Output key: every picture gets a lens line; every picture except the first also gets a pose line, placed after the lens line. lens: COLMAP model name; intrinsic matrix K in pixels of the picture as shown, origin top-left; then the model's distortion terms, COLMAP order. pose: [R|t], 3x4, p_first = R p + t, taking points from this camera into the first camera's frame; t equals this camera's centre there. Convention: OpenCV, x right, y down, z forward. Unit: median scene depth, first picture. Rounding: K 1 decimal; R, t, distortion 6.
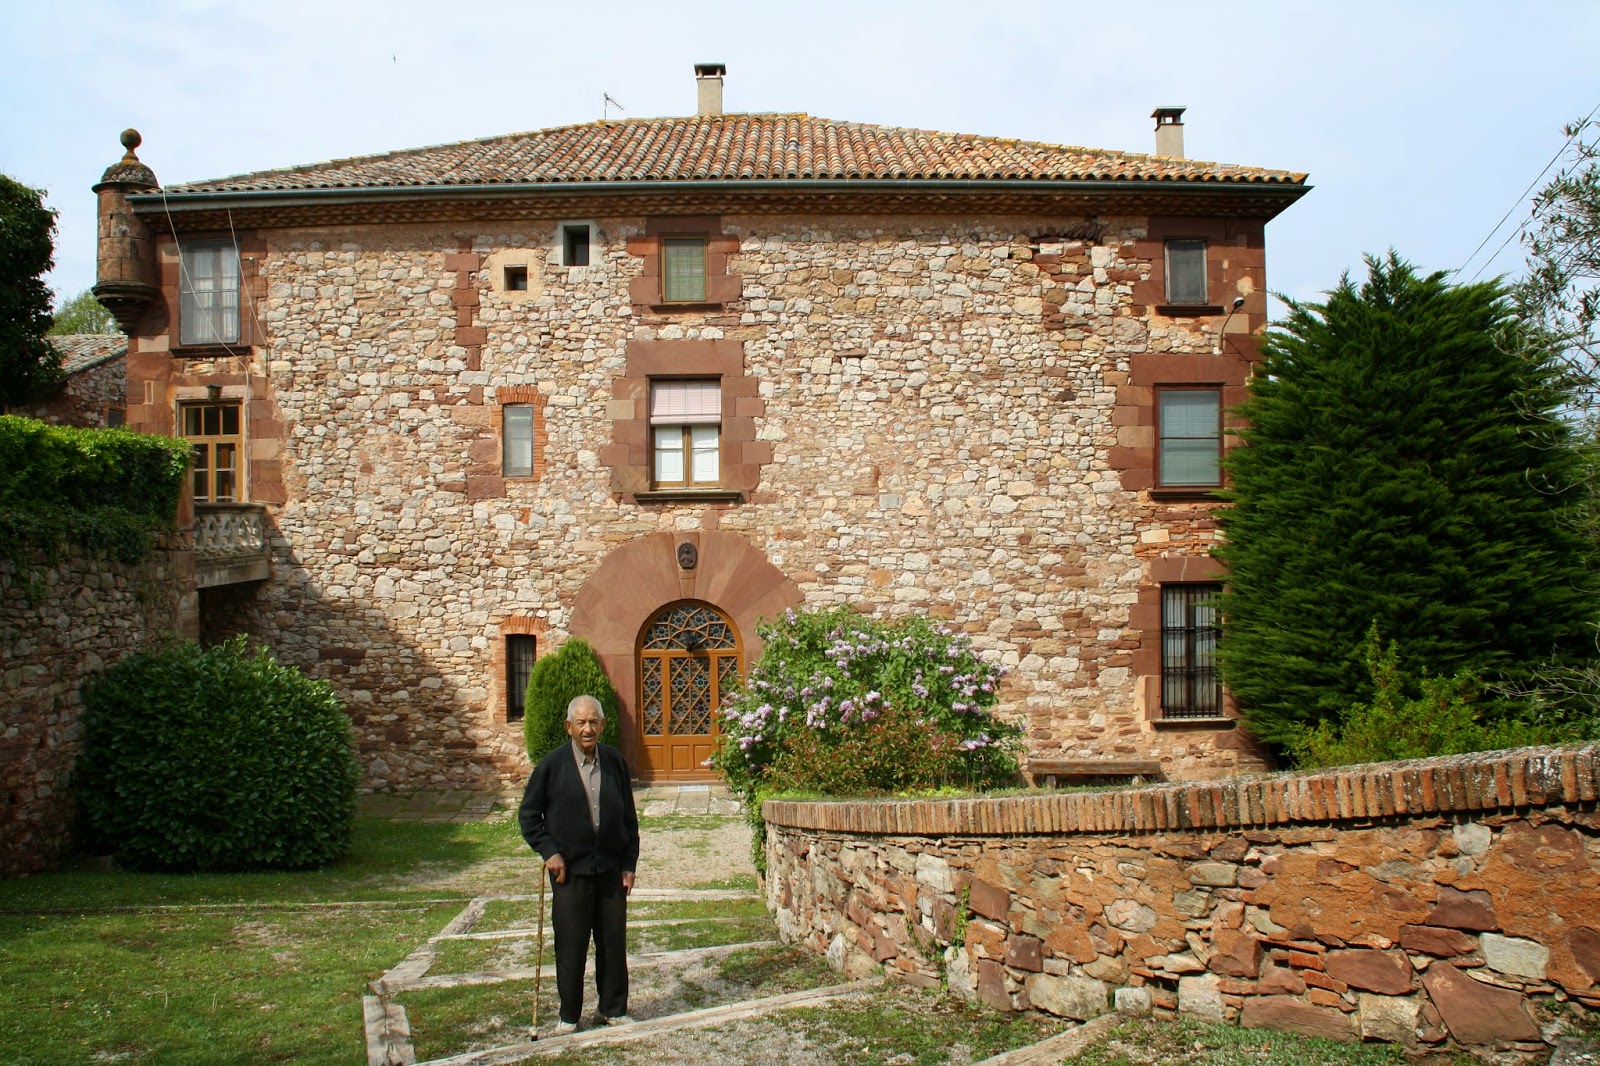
lens RADIAL K [[1277.2, 0, 800.0], [0, 1277.2, 533.0], [0, 0, 1]] dist [-0.161761, 0.081143]
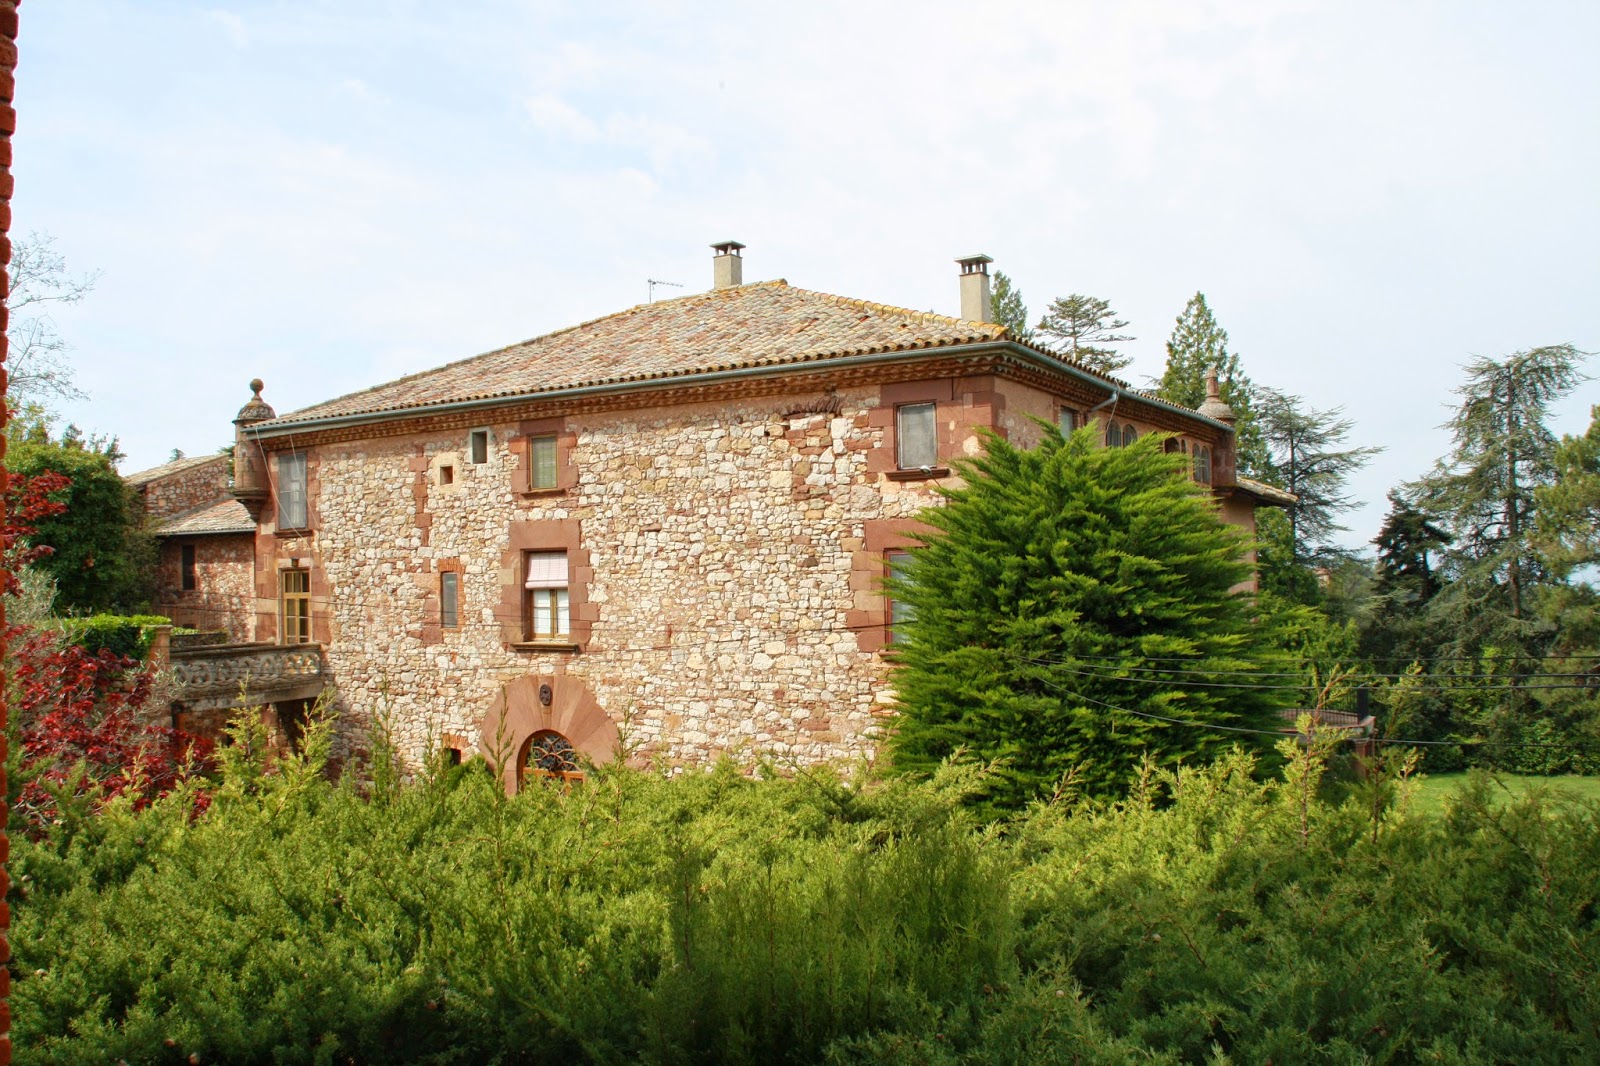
lens RADIAL K [[1277.2, 0, 800.0], [0, 1277.2, 533.0], [0, 0, 1]] dist [-0.161761, 0.081143]
pose [[0.857517, -0.021978, -0.513985, 0.757258], [0.010704, 0.999633, -0.024887, -0.106047], [0.514344, 0.015840, 0.857438, 0.069875]]
